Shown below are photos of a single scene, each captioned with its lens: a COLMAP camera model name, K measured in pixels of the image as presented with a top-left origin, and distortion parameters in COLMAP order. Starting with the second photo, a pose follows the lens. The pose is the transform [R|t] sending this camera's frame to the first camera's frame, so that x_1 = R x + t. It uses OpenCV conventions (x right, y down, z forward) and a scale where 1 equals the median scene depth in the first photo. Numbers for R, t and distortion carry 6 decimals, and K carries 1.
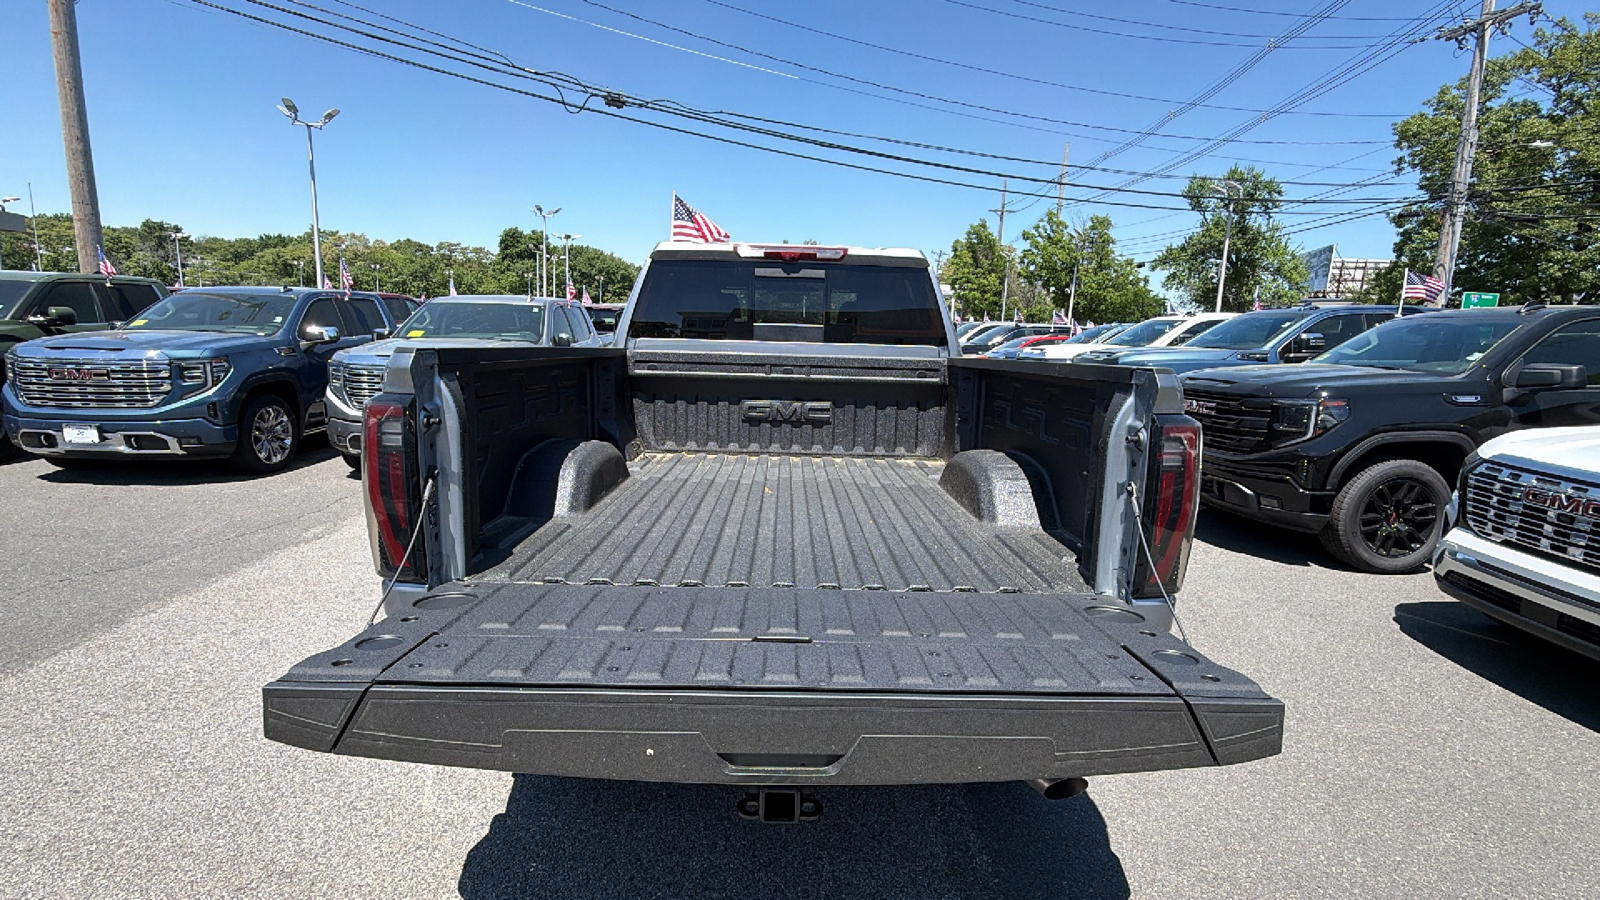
lens RADIAL K [[731.4, 0, 801.4], [0, 731.4, 453.4], [0, 0, 1]] dist [-0.000296, 0.000436]
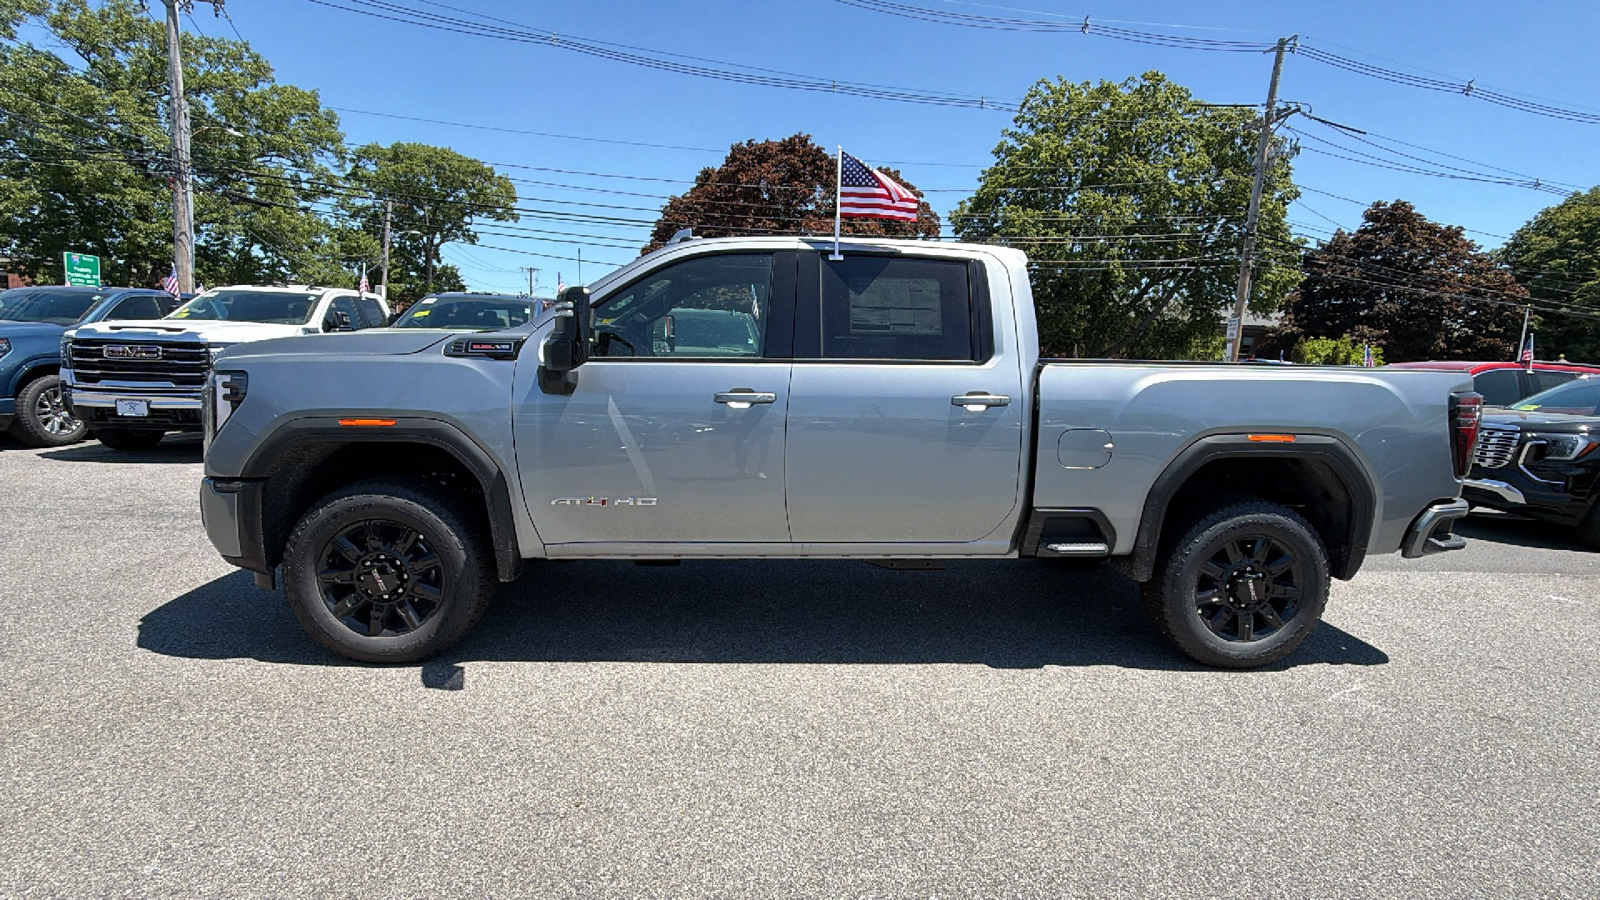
lens RADIAL K [[737.3, 0, 800.0], [0, 737.3, 450.0], [0, 0, 1]] dist [0.002313, -0.000941]
pose [[-0.043630, -0.168490, 0.984737, -0.318771], [0.121674, 0.977442, 0.172633, -0.064009], [-0.991611, 0.127349, -0.022144, 0.365001]]
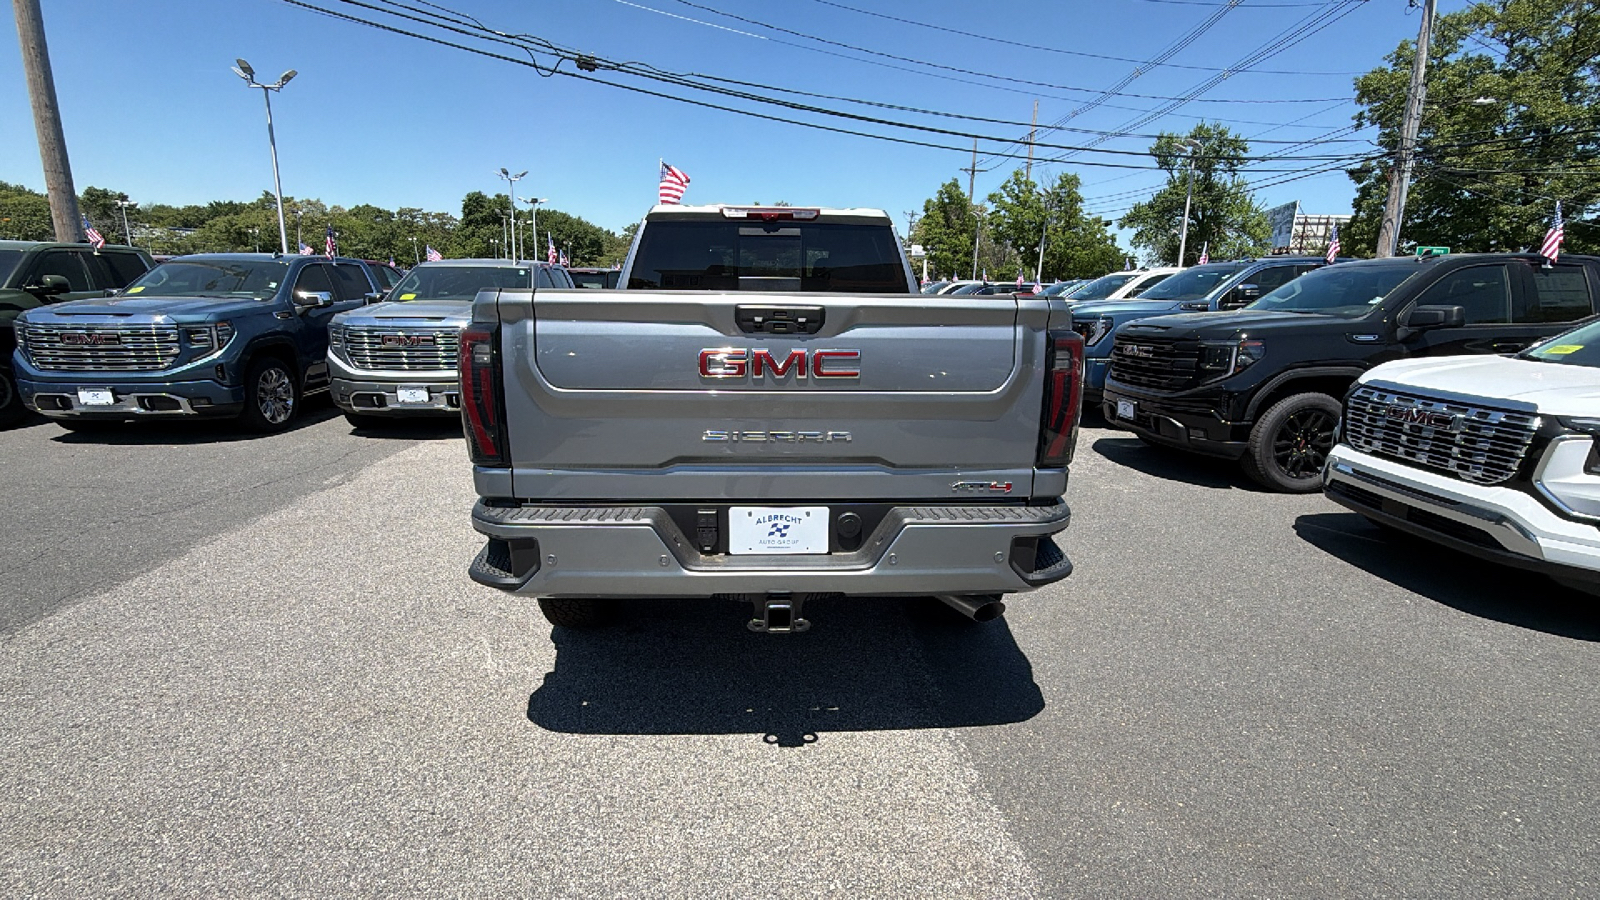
lens RADIAL K [[731.4, 0, 801.4], [0, 731.4, 453.4], [0, 0, 1]] dist [-0.000296, 0.000436]
pose [[0.999251, -0.021410, 0.032227, -0.002857], [0.019846, 0.998646, 0.048097, 0.011845], [-0.033213, -0.047421, 0.998323, -0.041300]]
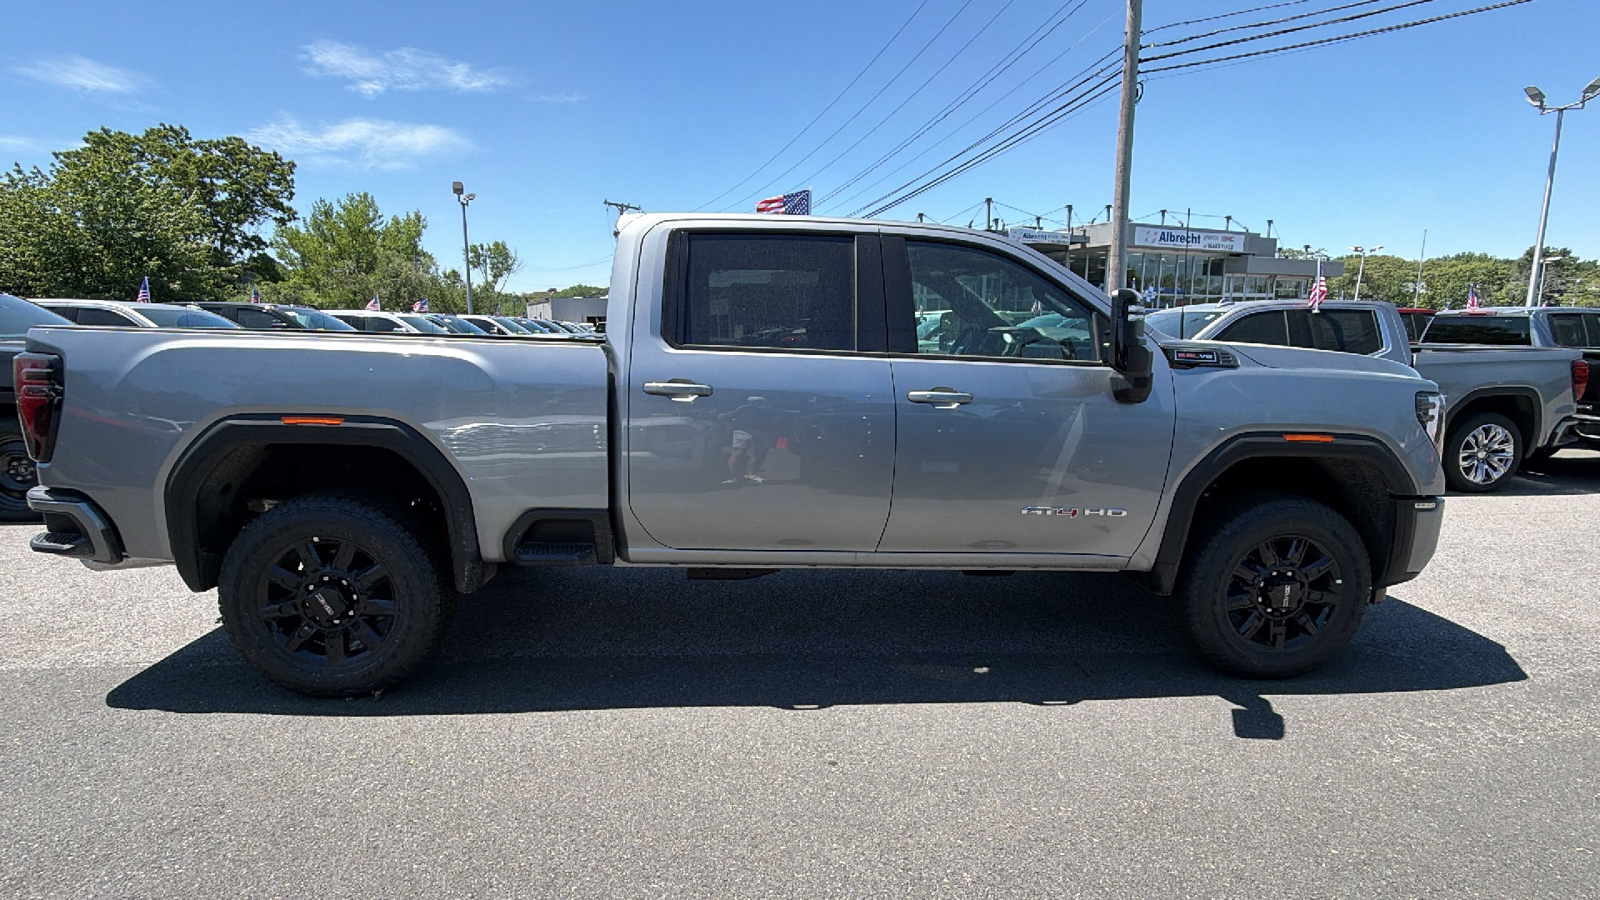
lens RADIAL K [[731.4, 0, 801.4], [0, 731.4, 453.4], [0, 0, 1]] dist [-0.000296, 0.000436]
pose [[0.053868, 0.129161, -0.990159, 0.281796], [-0.173324, 0.977757, 0.118114, -0.040718], [0.983391, 0.165255, 0.075056, 0.326109]]
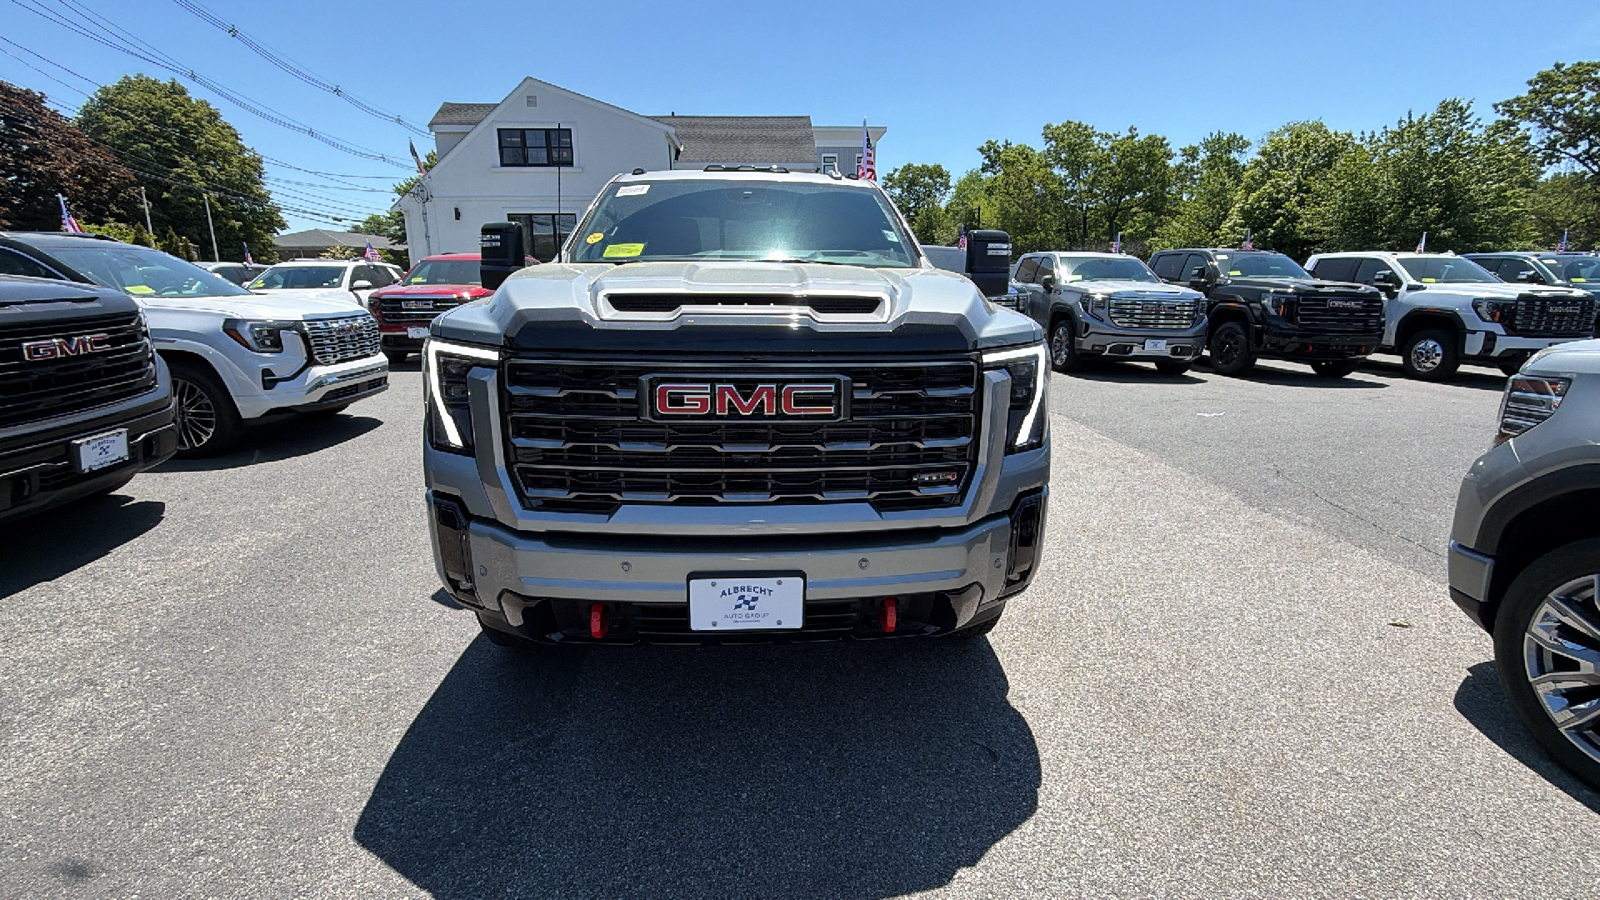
lens RADIAL K [[731.4, 0, 801.4], [0, 731.4, 453.4], [0, 0, 1]] dist [-0.000296, 0.000436]
pose [[-0.997940, -0.029574, -0.056927, -0.014509], [-0.049910, 0.915435, 0.399359, -0.110972], [0.040303, 0.401377, -0.915026, 0.701215]]
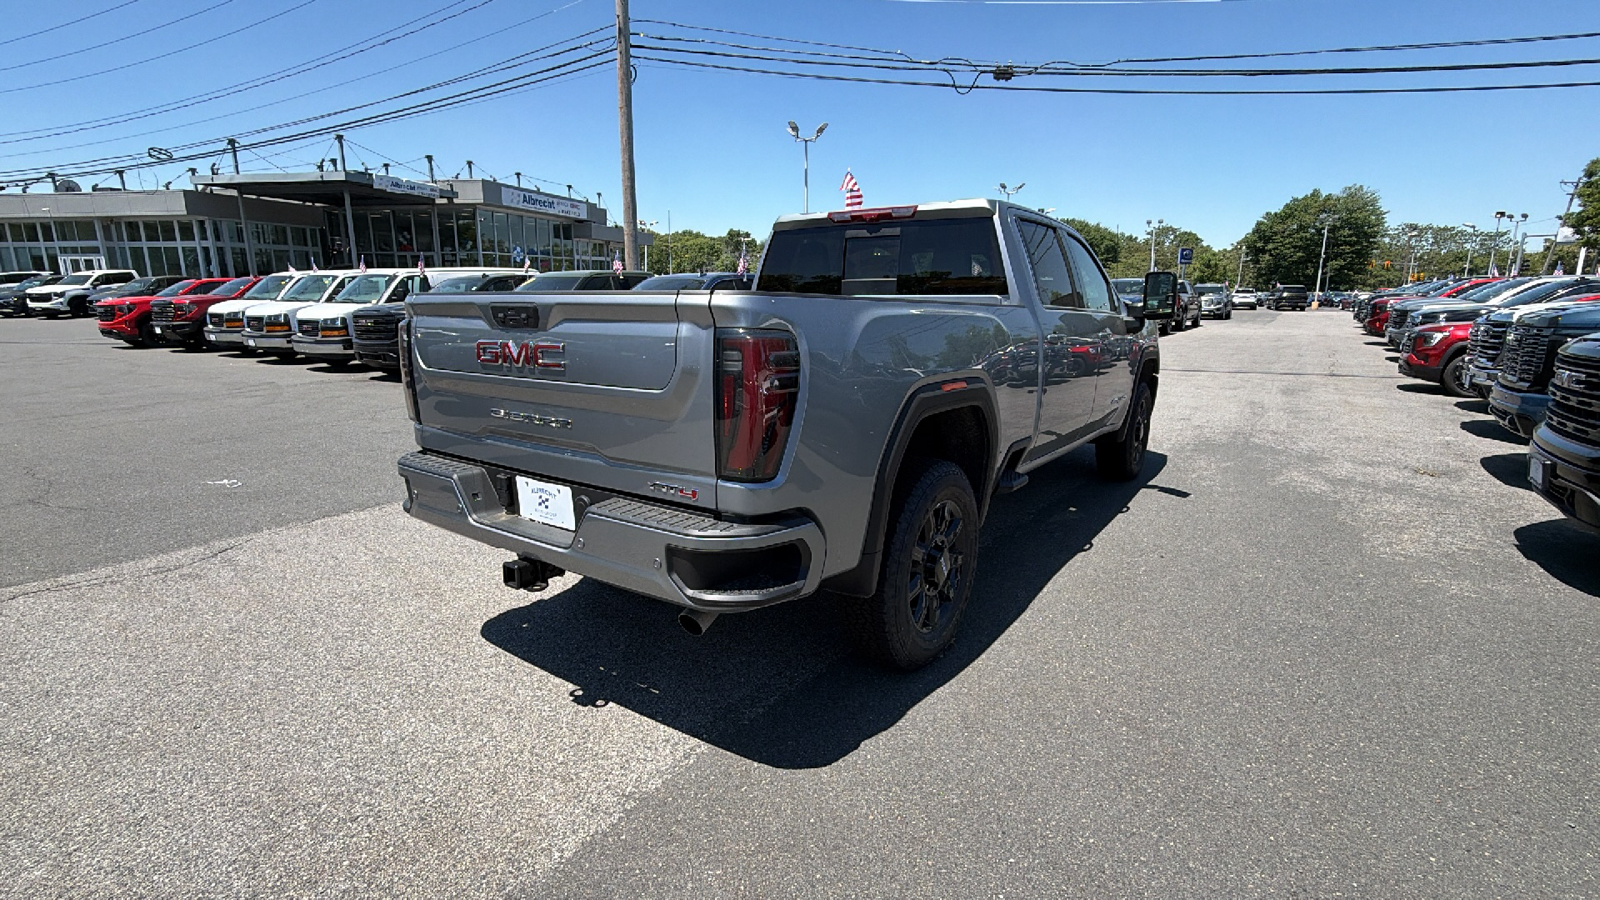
lens RADIAL K [[731.4, 0, 801.4], [0, 731.4, 453.4], [0, 0, 1]] dist [-0.000296, 0.000436]
pose [[0.807855, 0.094087, -0.581822, 0.157097], [-0.076150, 0.995564, 0.055260, 0.009331], [0.584441, -0.000337, 0.811436, 0.009400]]
